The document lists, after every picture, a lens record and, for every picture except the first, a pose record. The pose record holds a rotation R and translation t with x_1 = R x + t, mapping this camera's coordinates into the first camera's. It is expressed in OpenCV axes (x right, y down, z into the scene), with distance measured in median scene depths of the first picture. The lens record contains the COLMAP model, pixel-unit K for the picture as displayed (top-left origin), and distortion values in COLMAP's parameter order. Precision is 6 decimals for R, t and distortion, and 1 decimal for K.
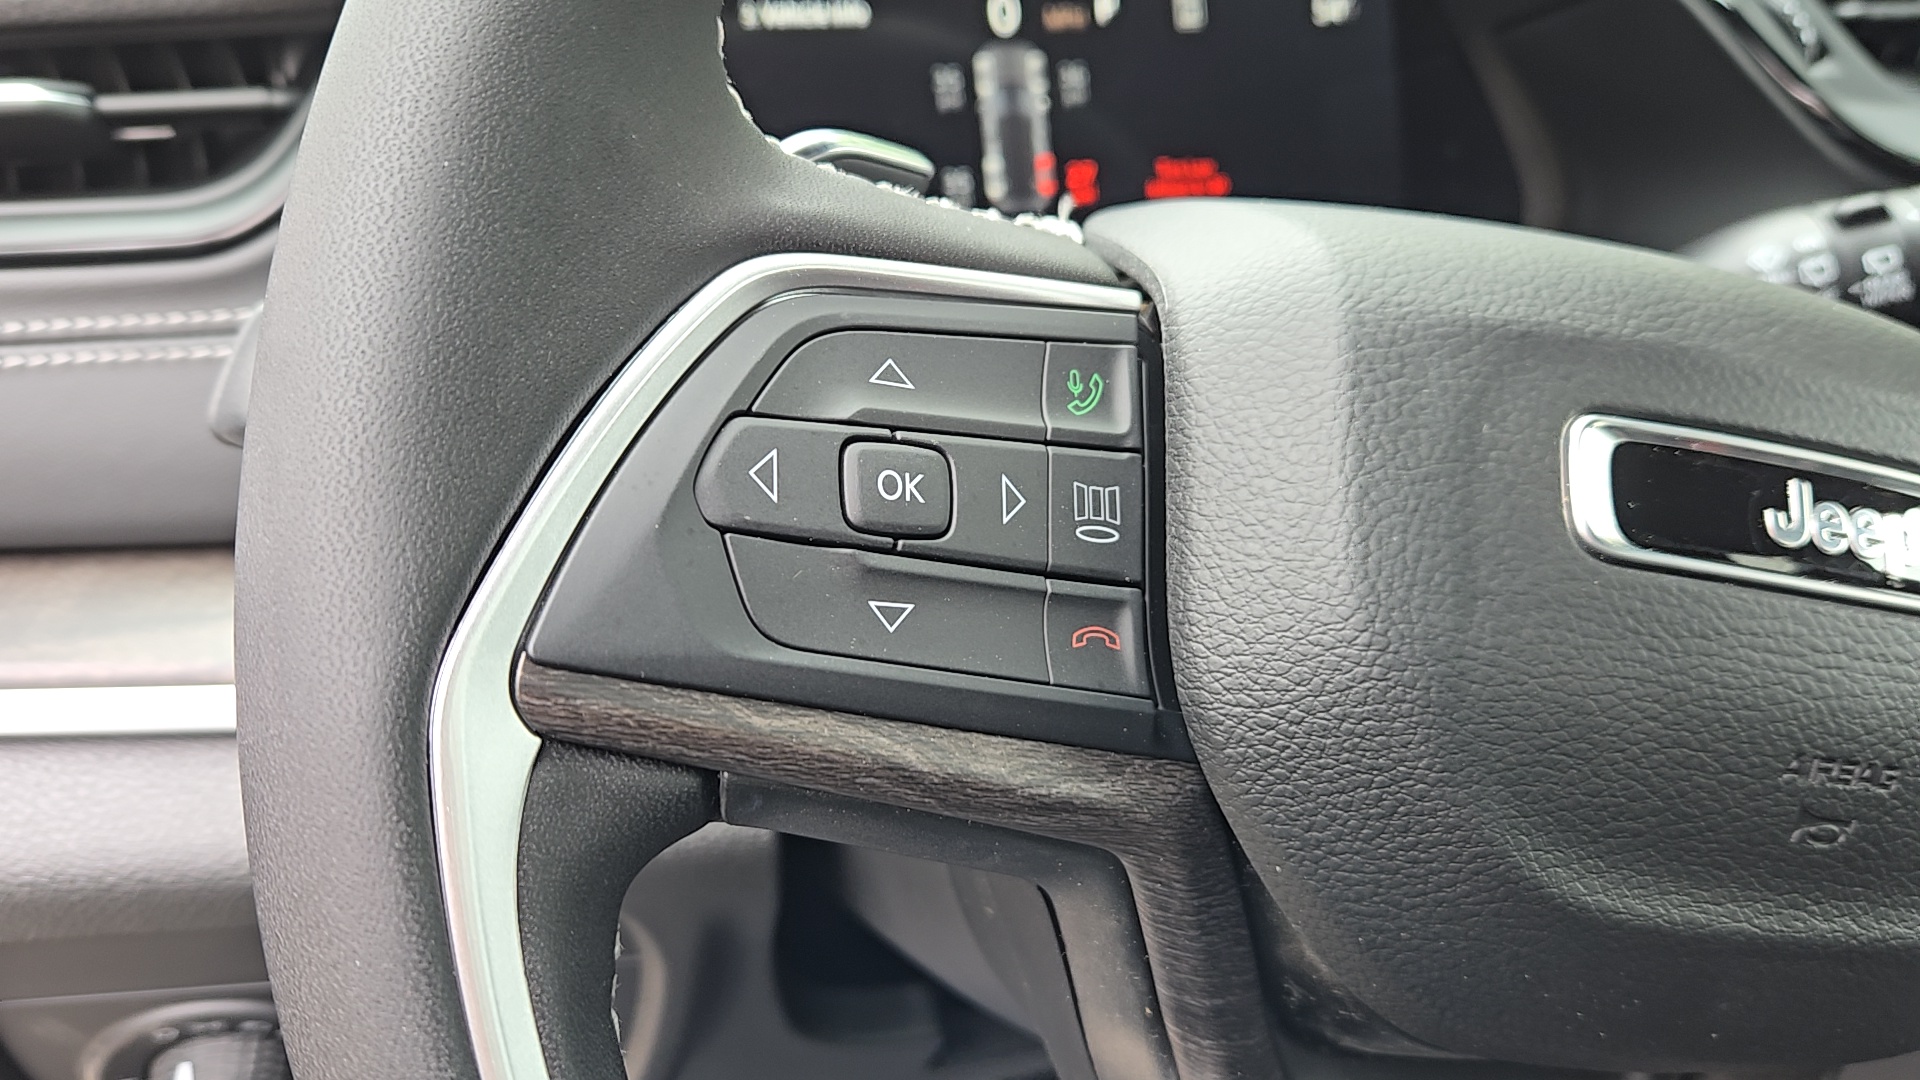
lens RADIAL K [[1631.6, 0, 955.8], [0, 1631.6, 534.4], [0, 0, 1]] dist [-0.000401, -0.003133]
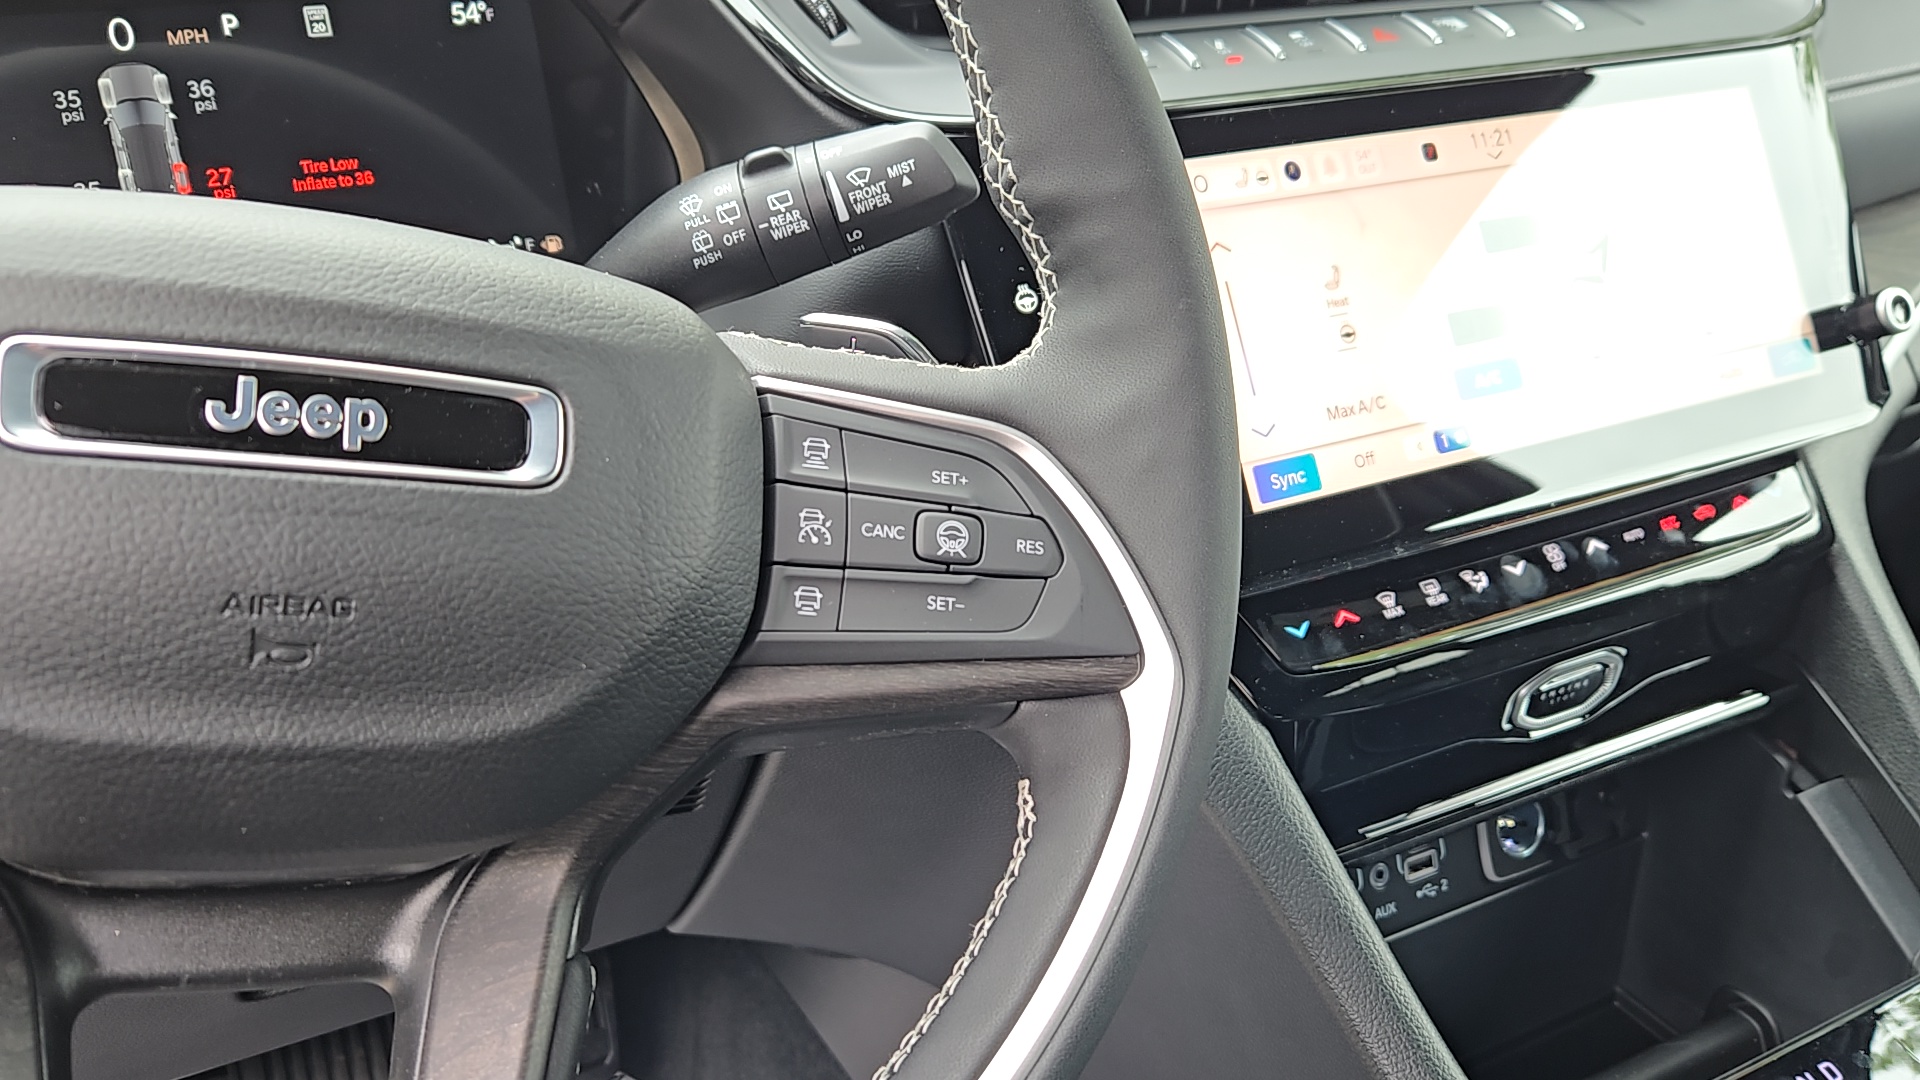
lens RADIAL K [[1593.0, 0, 960.0], [0, 1593.0, 540.0], [0, 0, 1]] dist [0.013930, -0.005816]
pose [[0.993629, -0.086327, 0.072446, 1.018421], [0.086169, 0.996266, 0.005304, 0.139525], [-0.072634, 0.000973, 0.997358, -0.272000]]
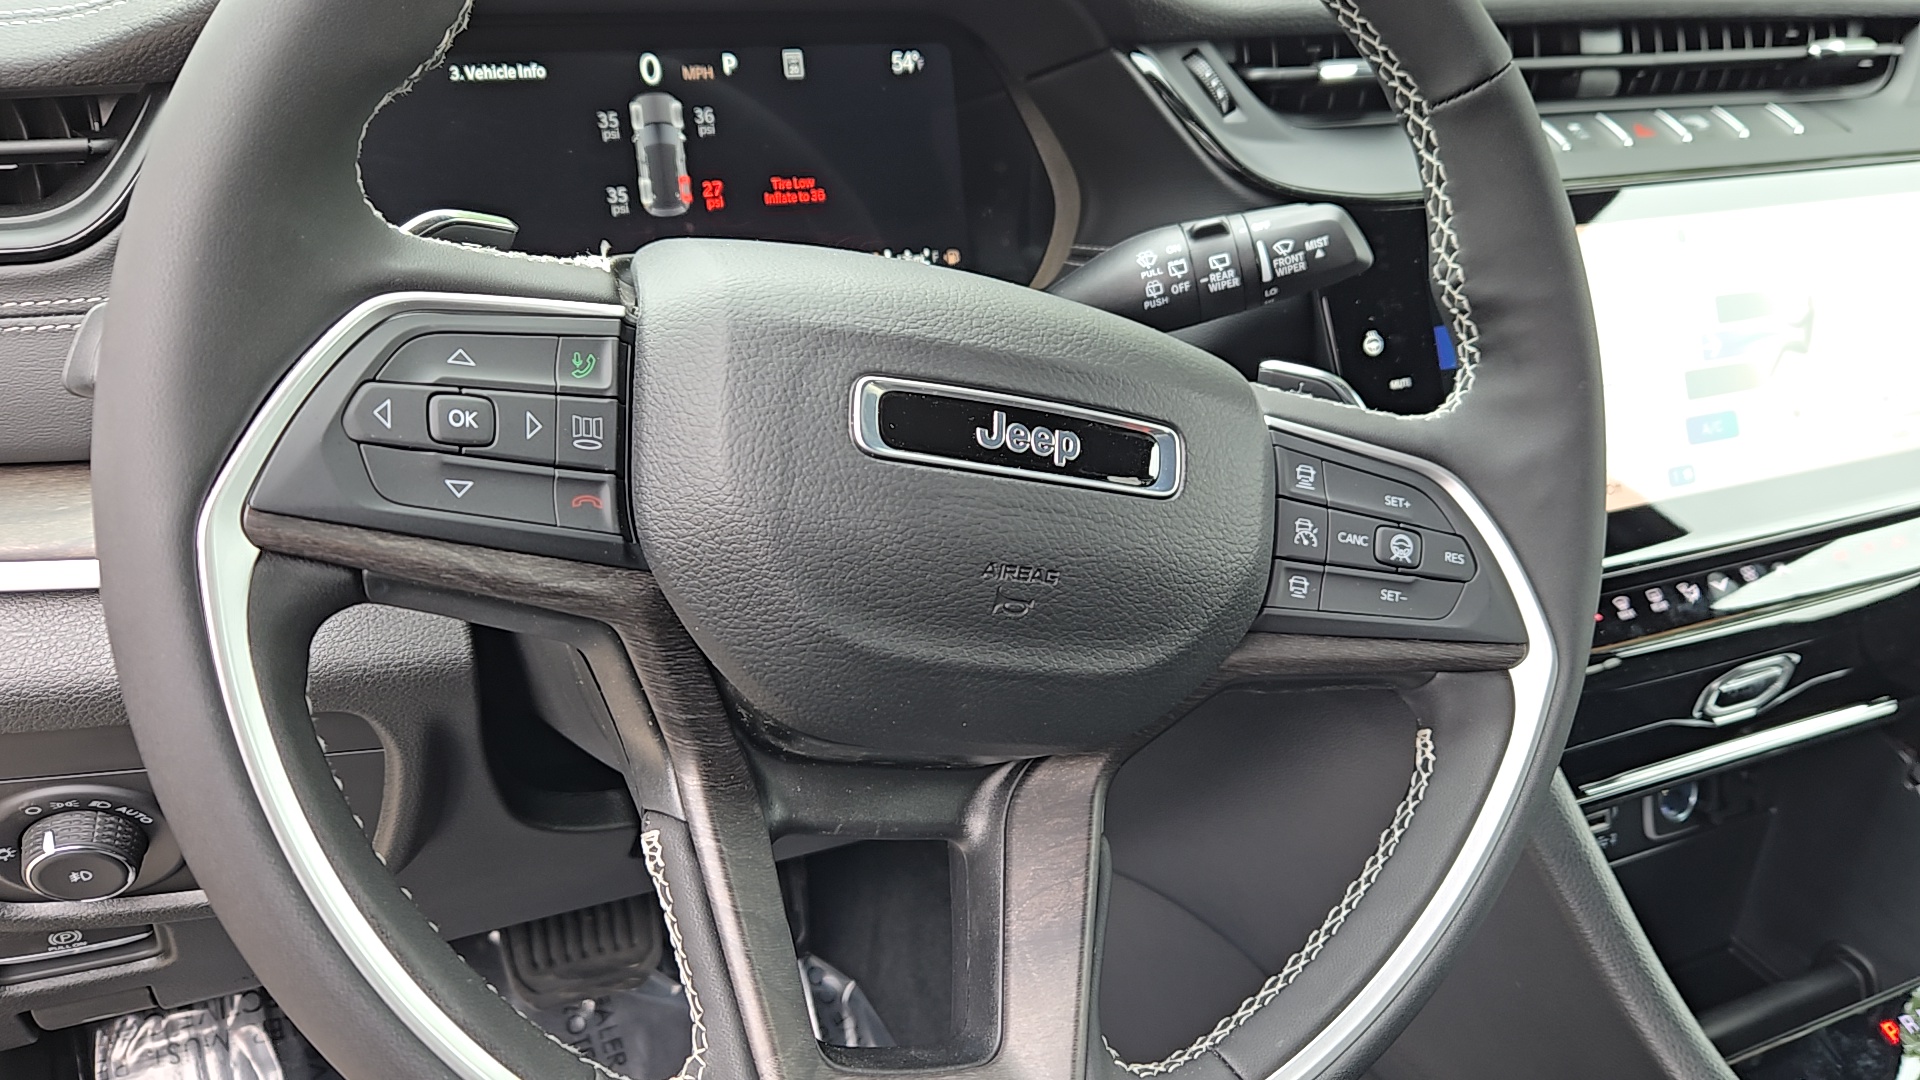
lens RADIAL K [[1621.2, 0, 940.9], [0, 1621.2, 533.8], [0, 0, 1]] dist [0.017587, -0.002538]
pose [[0.996645, -0.013371, 0.080750, 0.325993], [0.009829, 0.998979, 0.044106, 0.023034], [-0.081258, -0.043164, 0.995758, -0.815064]]
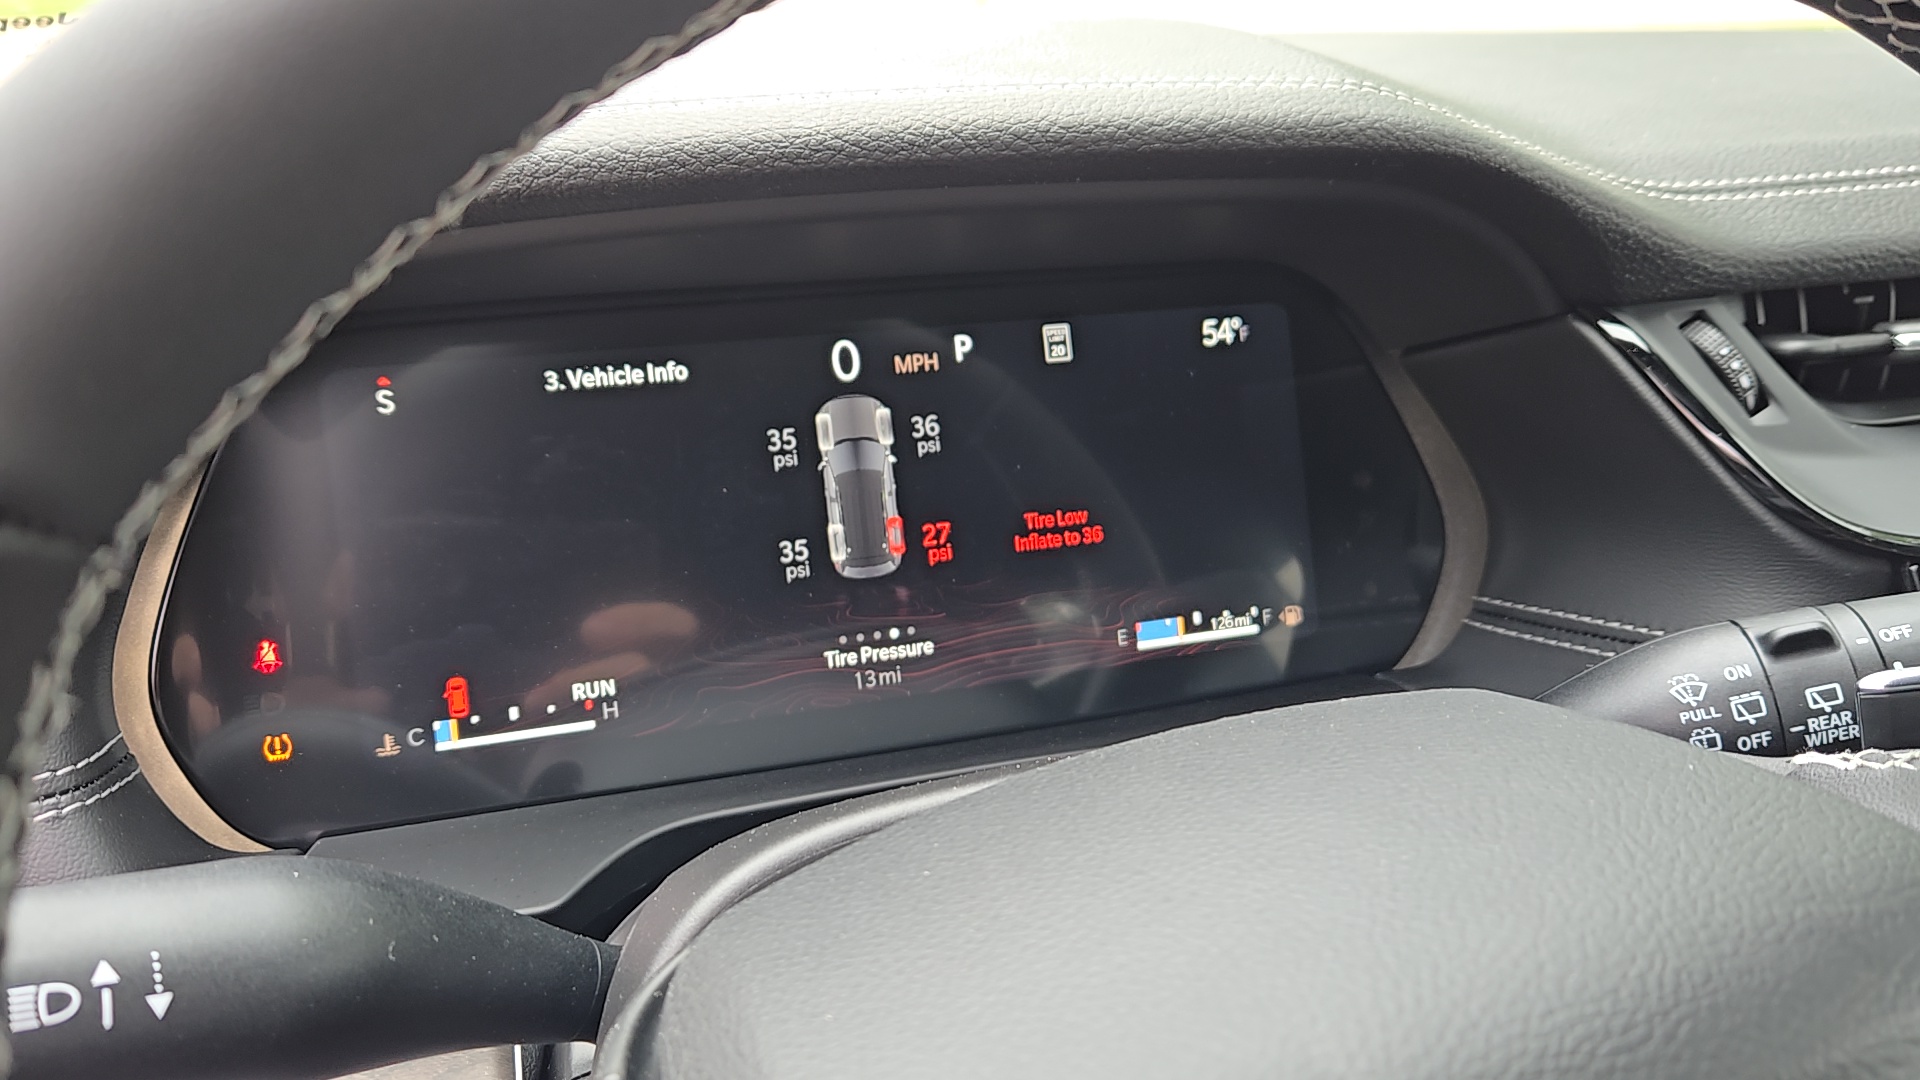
lens RADIAL K [[1593.0, 0, 960.0], [0, 1593.0, 540.0], [0, 0, 1]] dist [0.013930, -0.005816]
pose [[0.999622, -0.011734, -0.024878, 0.236450], [0.010495, 0.998726, -0.049359, -0.366740], [0.025425, 0.049079, 0.998471, 0.255563]]
